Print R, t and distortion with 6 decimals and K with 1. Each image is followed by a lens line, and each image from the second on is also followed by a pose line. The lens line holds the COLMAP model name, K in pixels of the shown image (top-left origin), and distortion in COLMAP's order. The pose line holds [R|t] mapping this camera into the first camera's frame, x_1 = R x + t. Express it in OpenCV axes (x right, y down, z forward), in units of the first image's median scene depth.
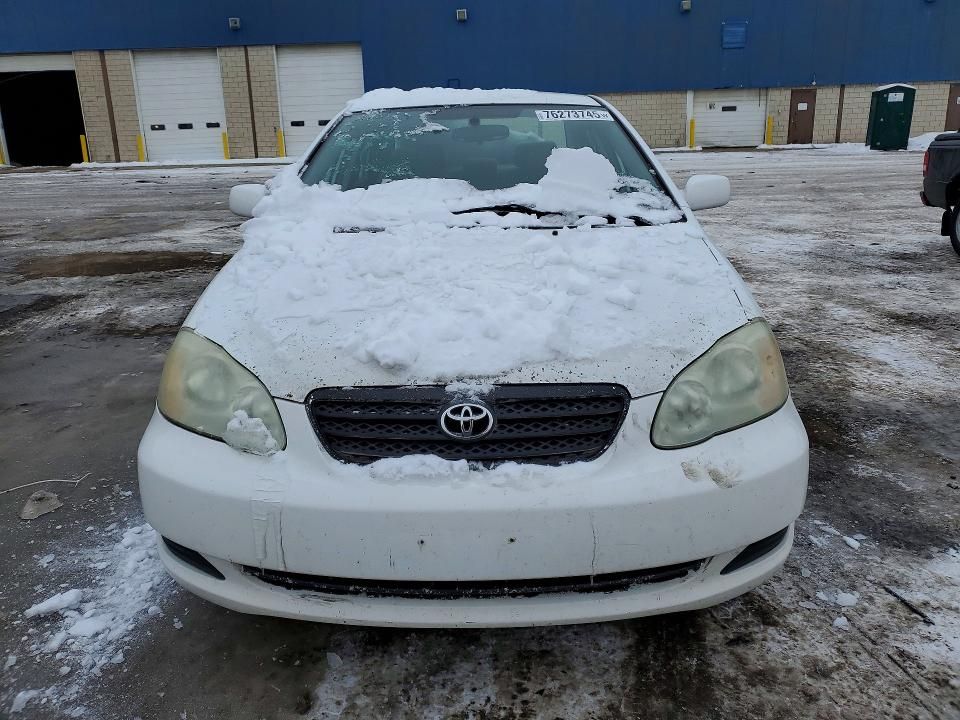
lens RADIAL K [[769.9, 0, 477.7], [0, 769.9, 356.4], [0, 0, 1]] dist [0.010664, 0.006866]
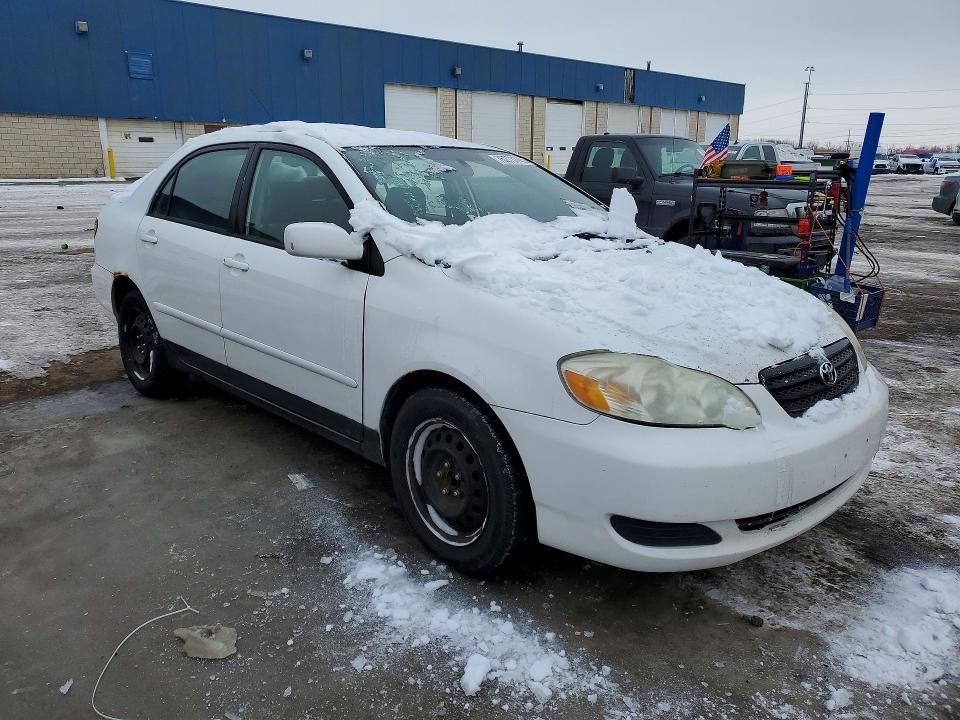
lens RADIAL K [[775.1, 0, 476.5], [0, 775.1, 363.5], [0, 0, 1]] dist [0.012102, 0.005439]
pose [[0.689077, -0.150415, 0.708907, -0.135749], [0.172245, 0.984184, 0.041397, -0.010035], [-0.703921, 0.093580, 0.704087, 0.036524]]
